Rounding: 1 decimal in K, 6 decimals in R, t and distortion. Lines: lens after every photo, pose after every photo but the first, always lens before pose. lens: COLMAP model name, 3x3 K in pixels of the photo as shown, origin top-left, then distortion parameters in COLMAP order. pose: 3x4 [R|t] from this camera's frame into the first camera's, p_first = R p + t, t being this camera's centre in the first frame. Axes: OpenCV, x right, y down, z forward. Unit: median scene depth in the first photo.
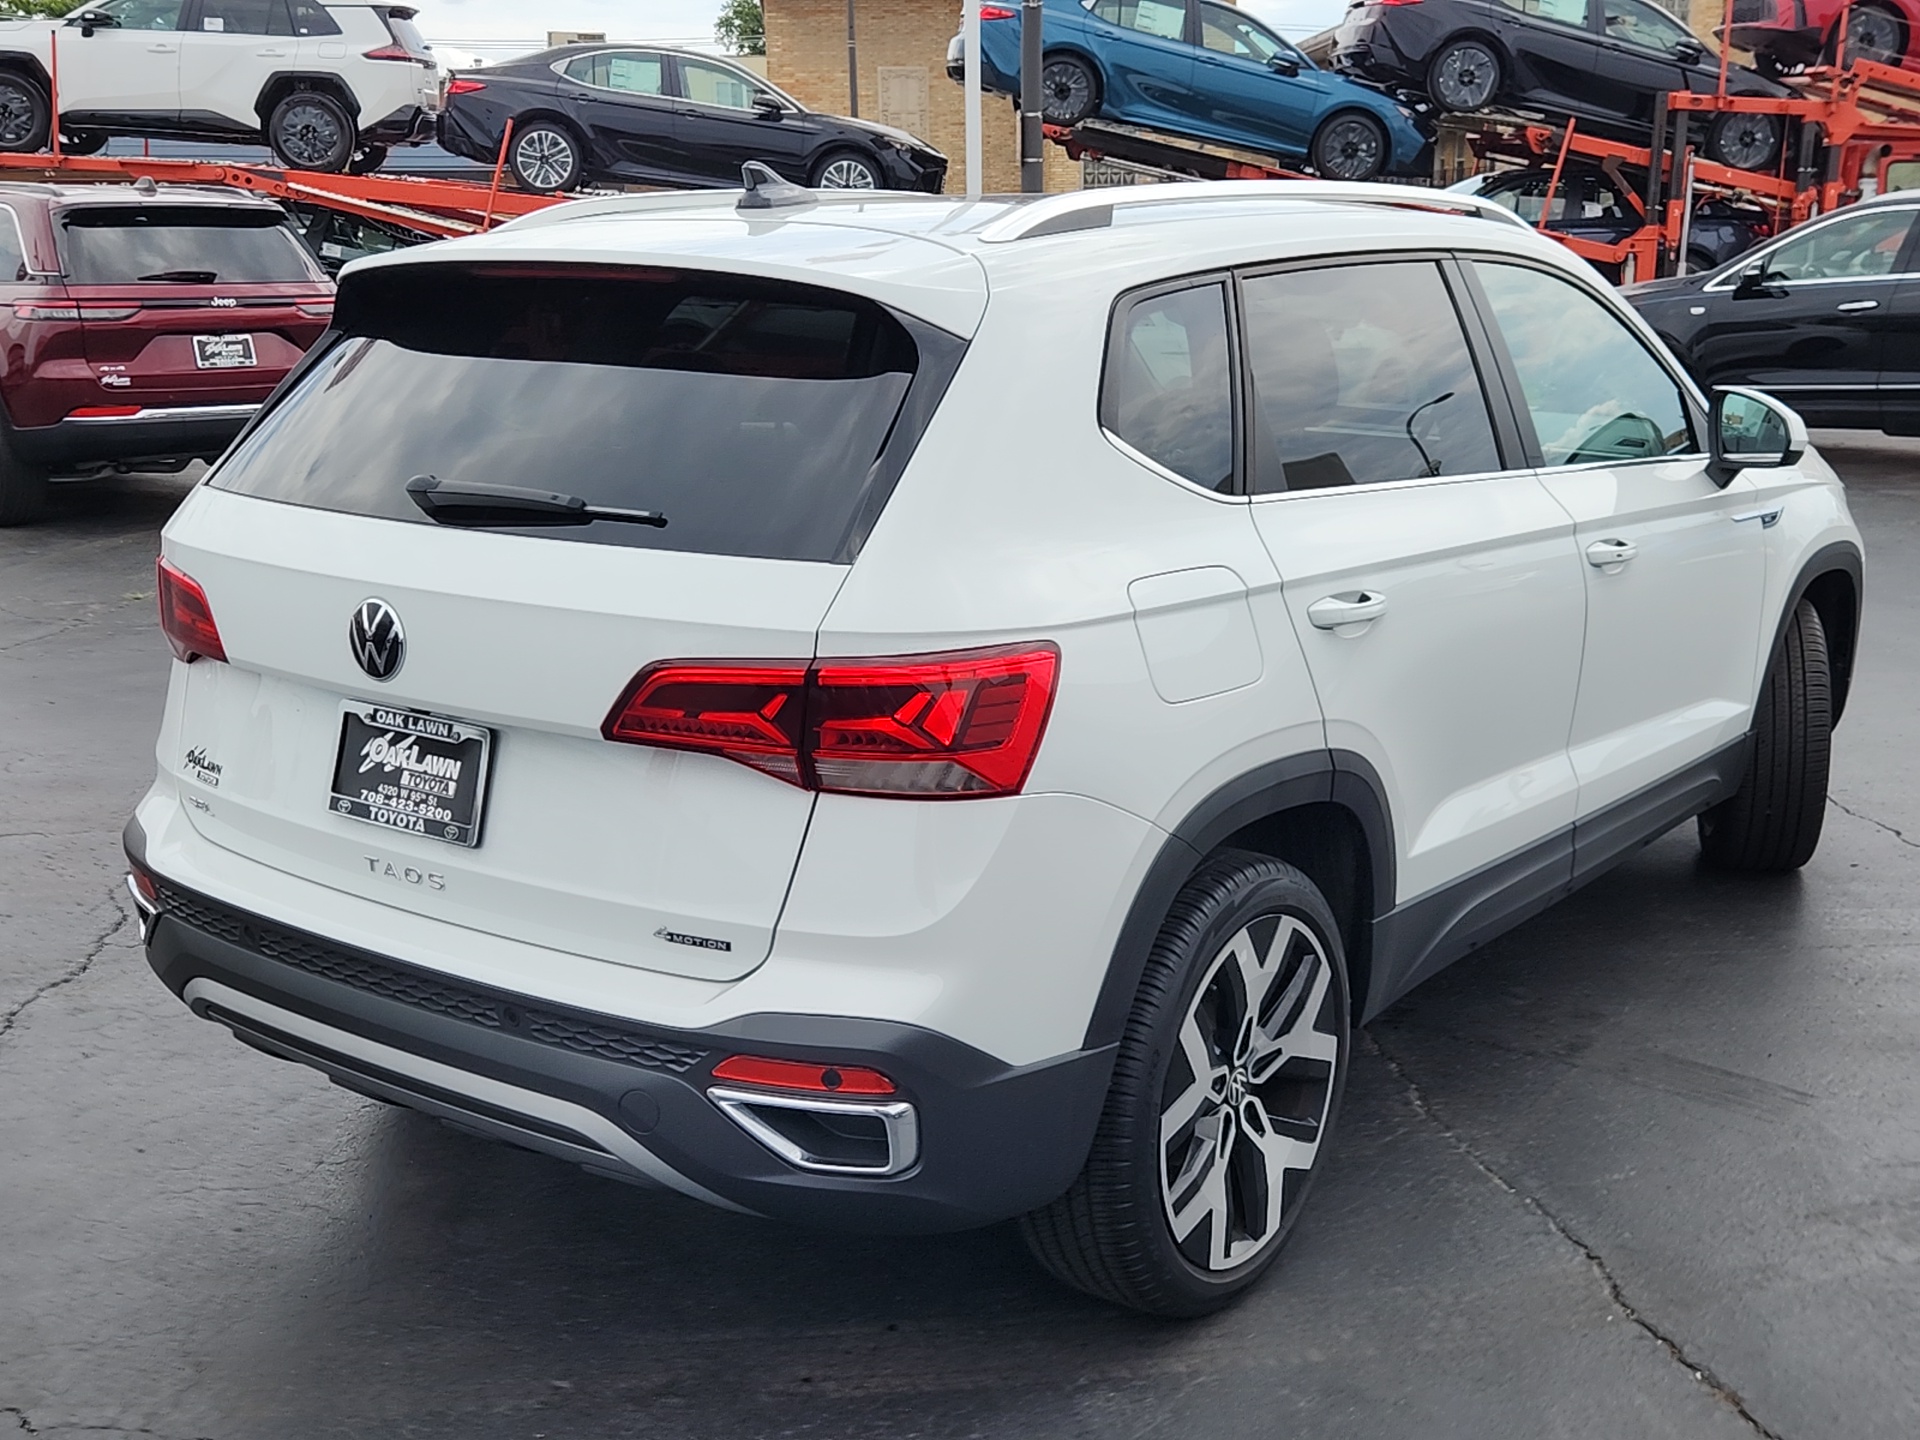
lens RADIAL K [[1991.4, 0, 960.0], [0, 1991.4, 720.0], [0, 0, 1]] dist [0.144500, -0.229701]
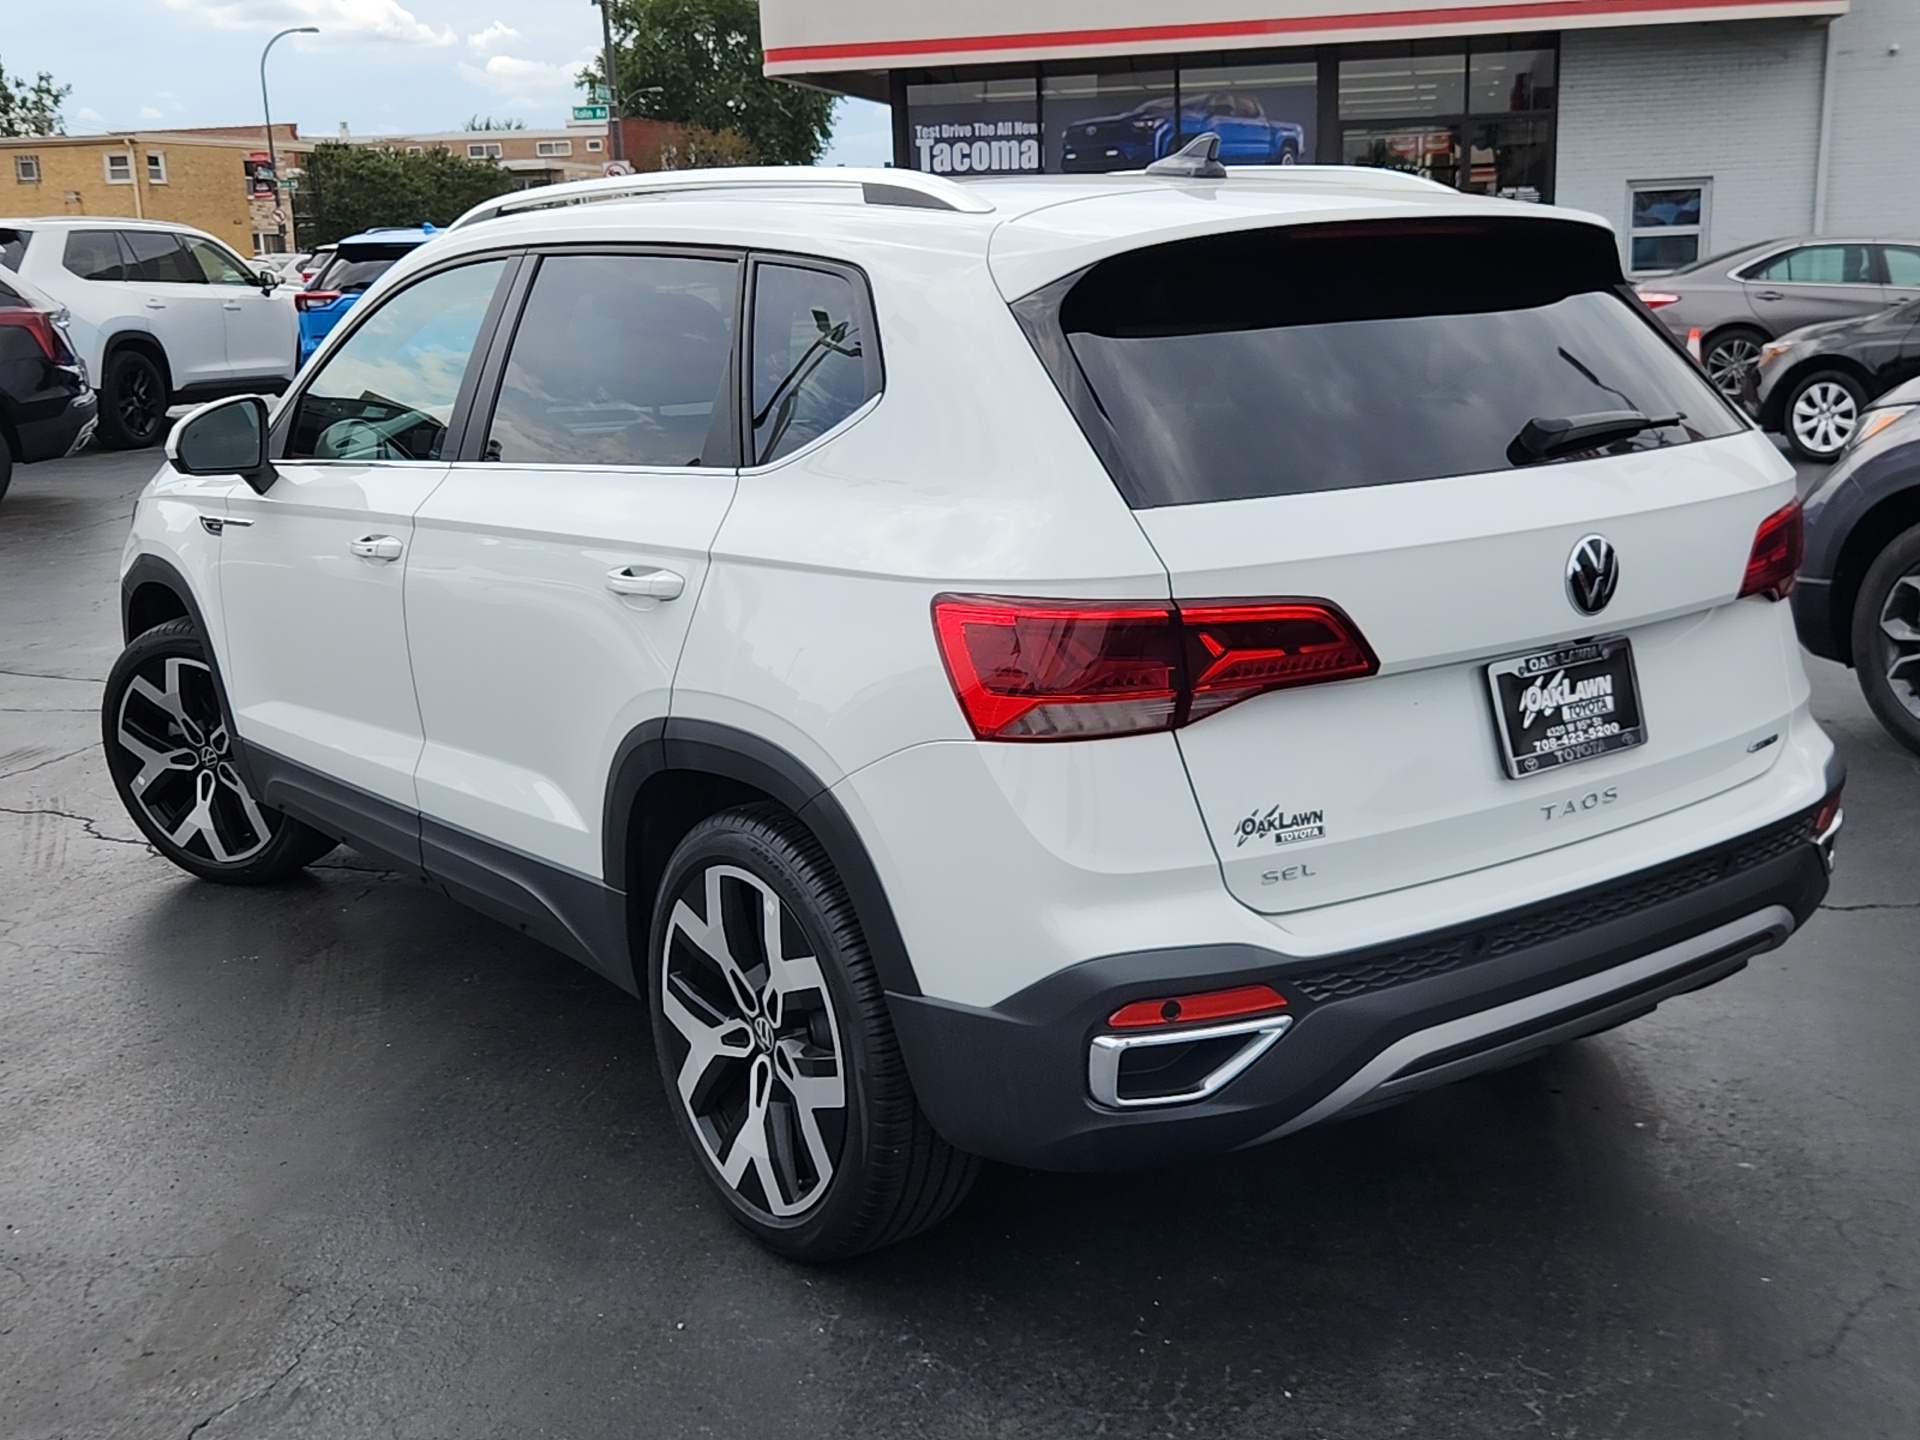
lens RADIAL K [[2031.9, 0, 960.0], [0, 2031.9, 720.0], [0, 0, 1]] dist [0.128352, -0.244392]
pose [[0.286811, -0.219110, 0.932593, -1.266277], [0.250654, 0.956744, 0.147697, -0.188458], [-0.924615, 0.191397, 0.329325, 0.892626]]
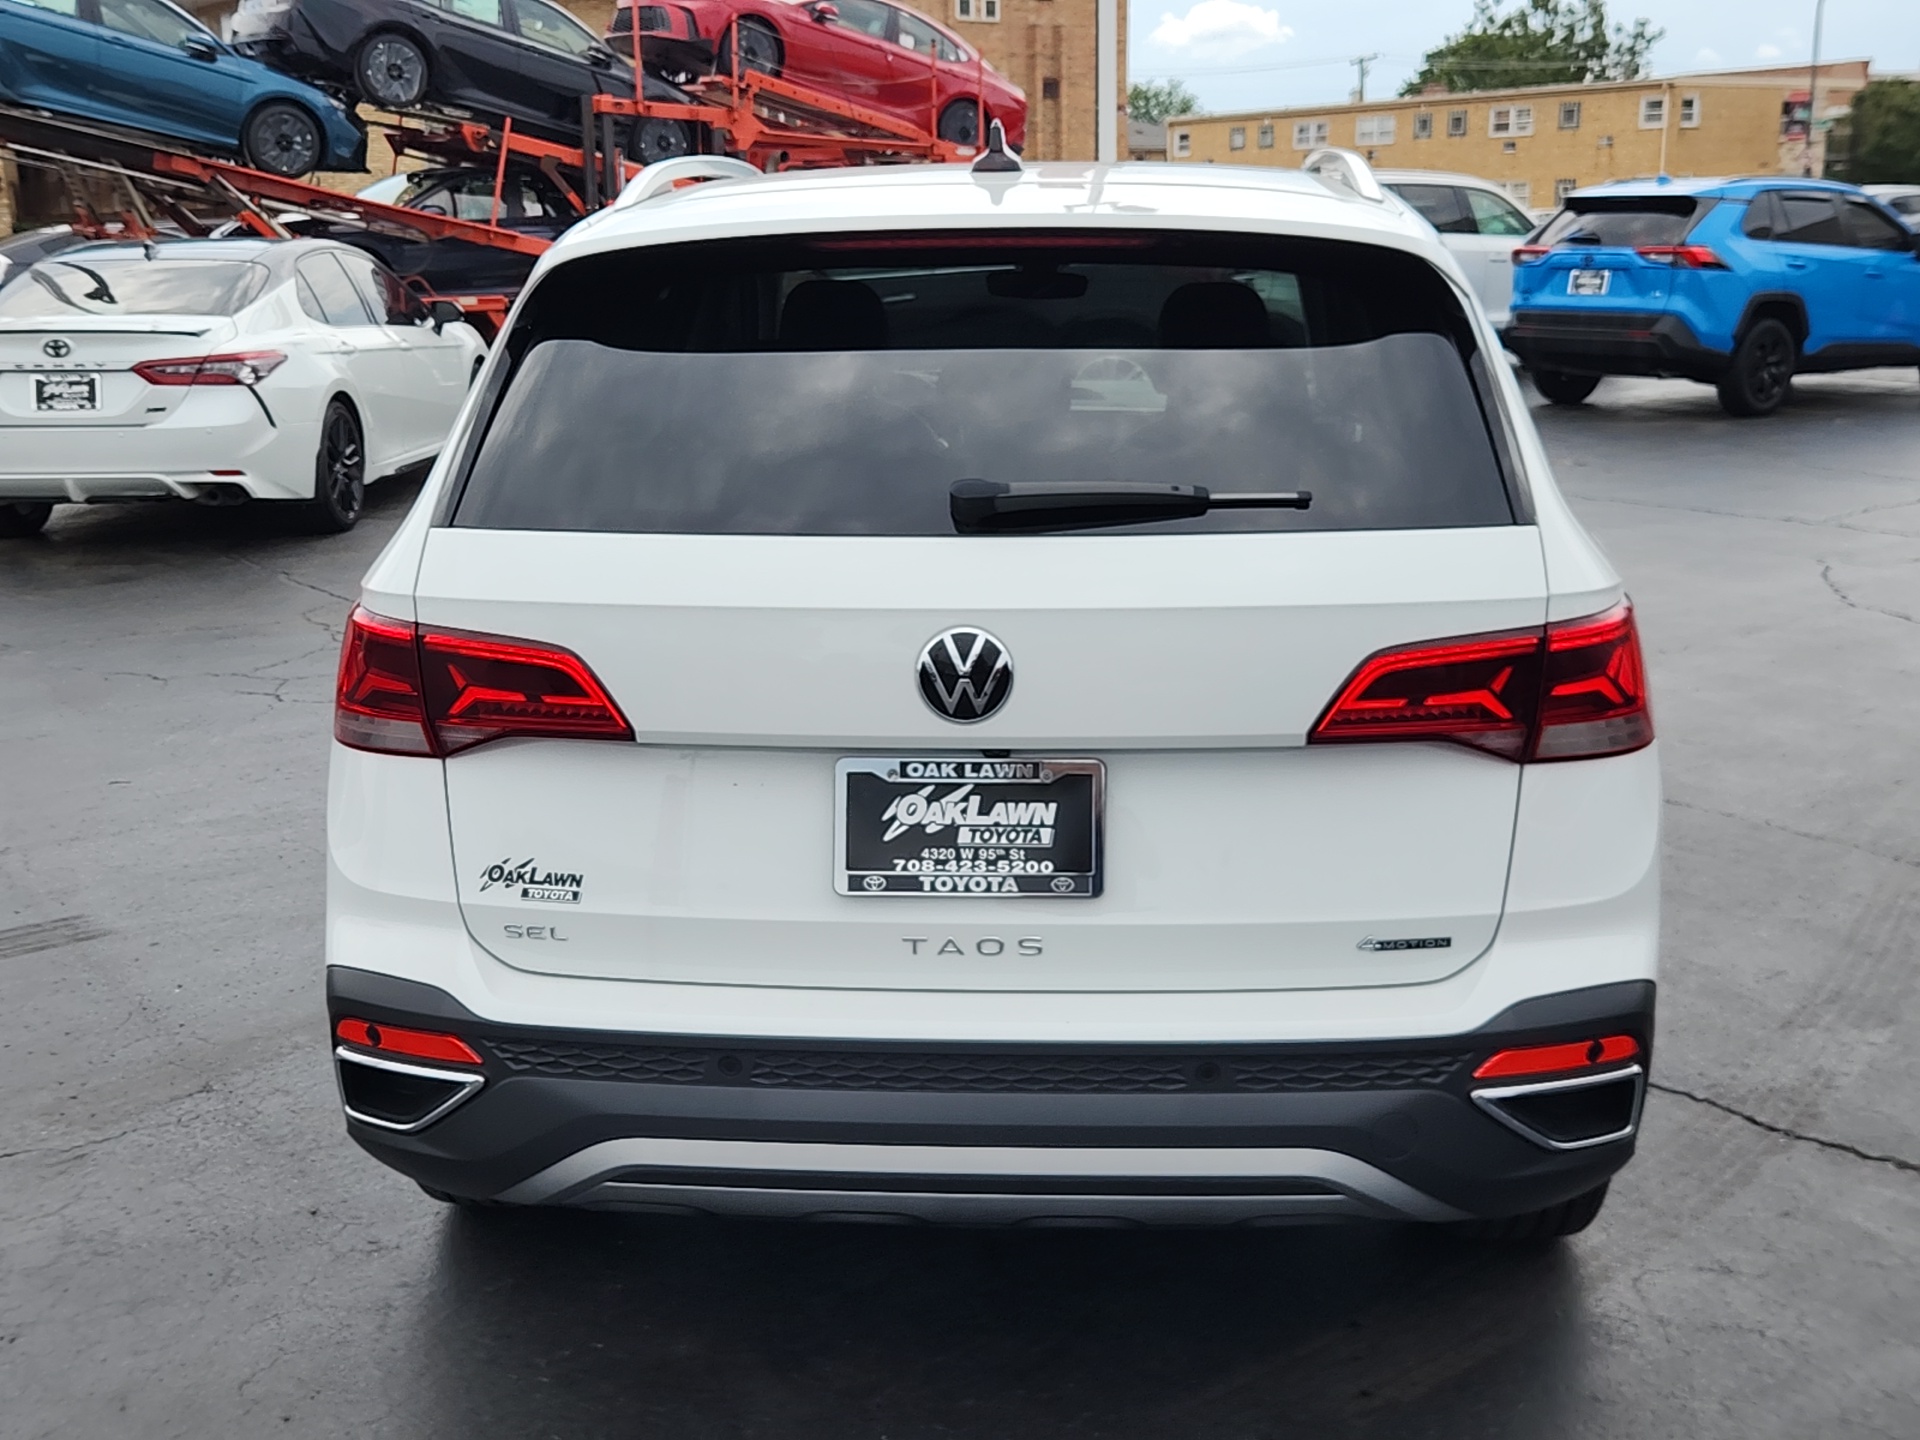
lens RADIAL K [[2031.9, 0, 960.0], [0, 2031.9, 720.0], [0, 0, 1]] dist [0.128352, -0.244392]
pose [[0.845040, -0.134056, 0.517625, -0.679985], [0.136606, 0.990062, 0.033395, -0.046300], [-0.516958, 0.042490, 0.854955, 0.246911]]
